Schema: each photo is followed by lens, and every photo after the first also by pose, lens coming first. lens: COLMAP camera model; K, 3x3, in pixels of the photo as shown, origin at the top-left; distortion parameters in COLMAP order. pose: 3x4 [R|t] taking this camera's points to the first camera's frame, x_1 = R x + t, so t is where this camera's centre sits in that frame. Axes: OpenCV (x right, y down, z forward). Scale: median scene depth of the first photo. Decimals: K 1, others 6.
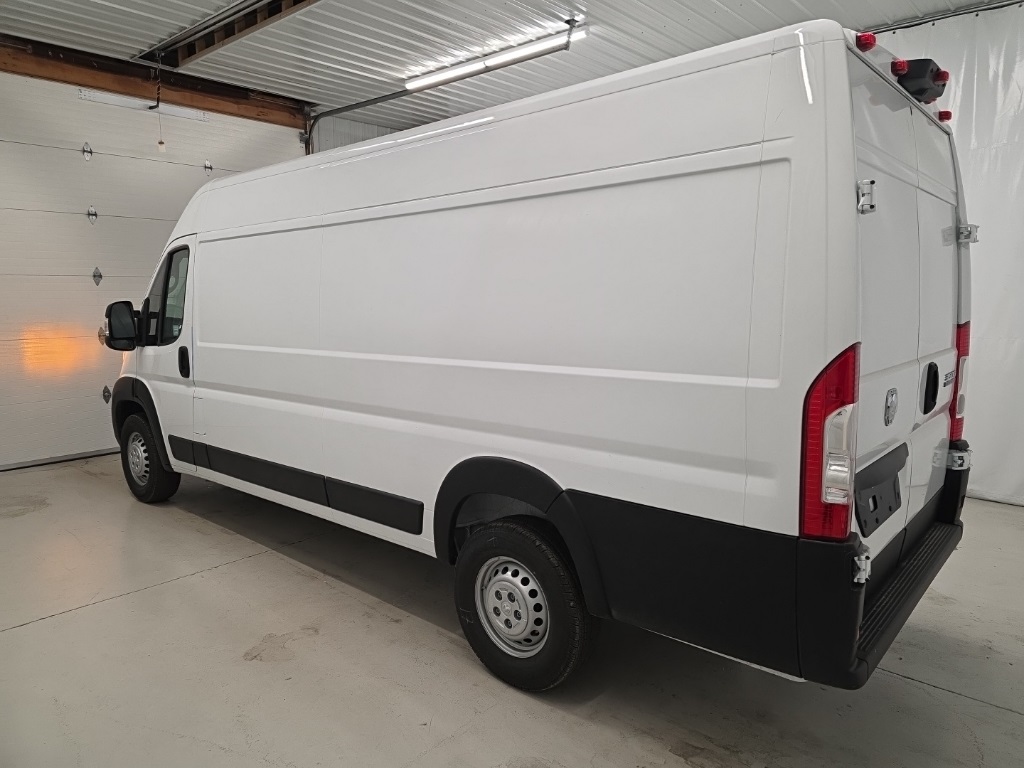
lens RADIAL K [[715.6, 0, 512.0], [0, 715.6, 384.0], [0, 0, 1]] dist [0.020981, -0.045042]
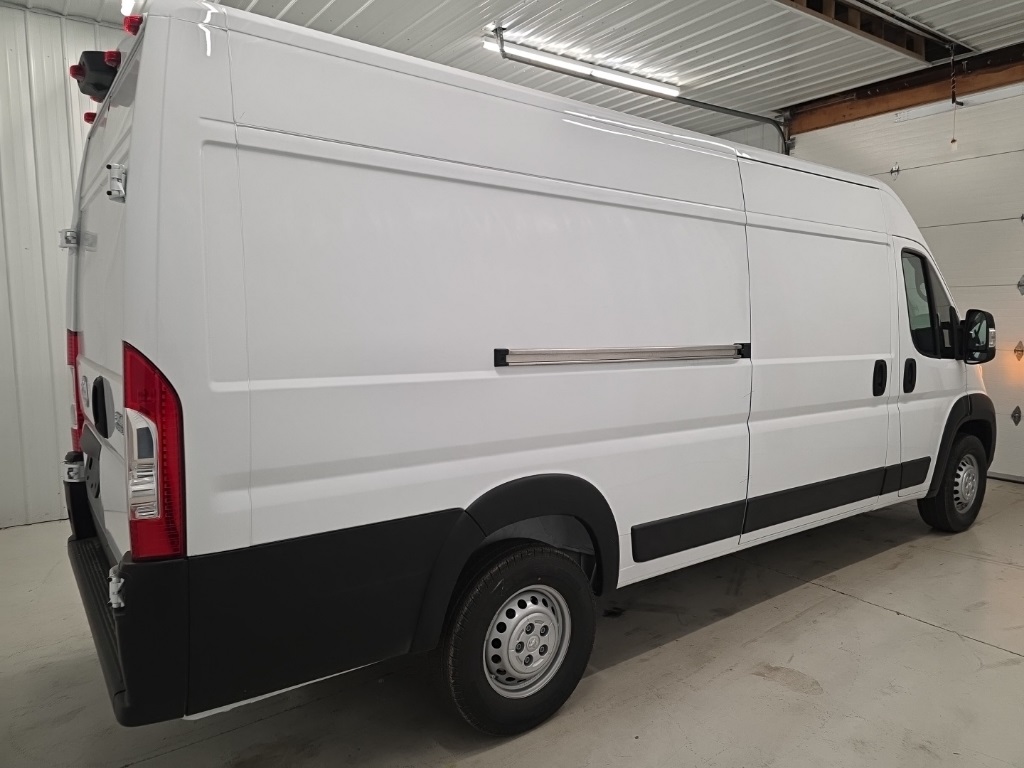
lens RADIAL K [[684.5, 0, 512.0], [0, 684.5, 384.0], [0, 0, 1]] dist [-0.052778, -0.000978]
pose [[-0.225481, 0.091652, -0.969927, 0.537004], [-0.092797, 0.989018, 0.115029, -0.076520], [0.969818, 0.115943, -0.214500, 0.720414]]
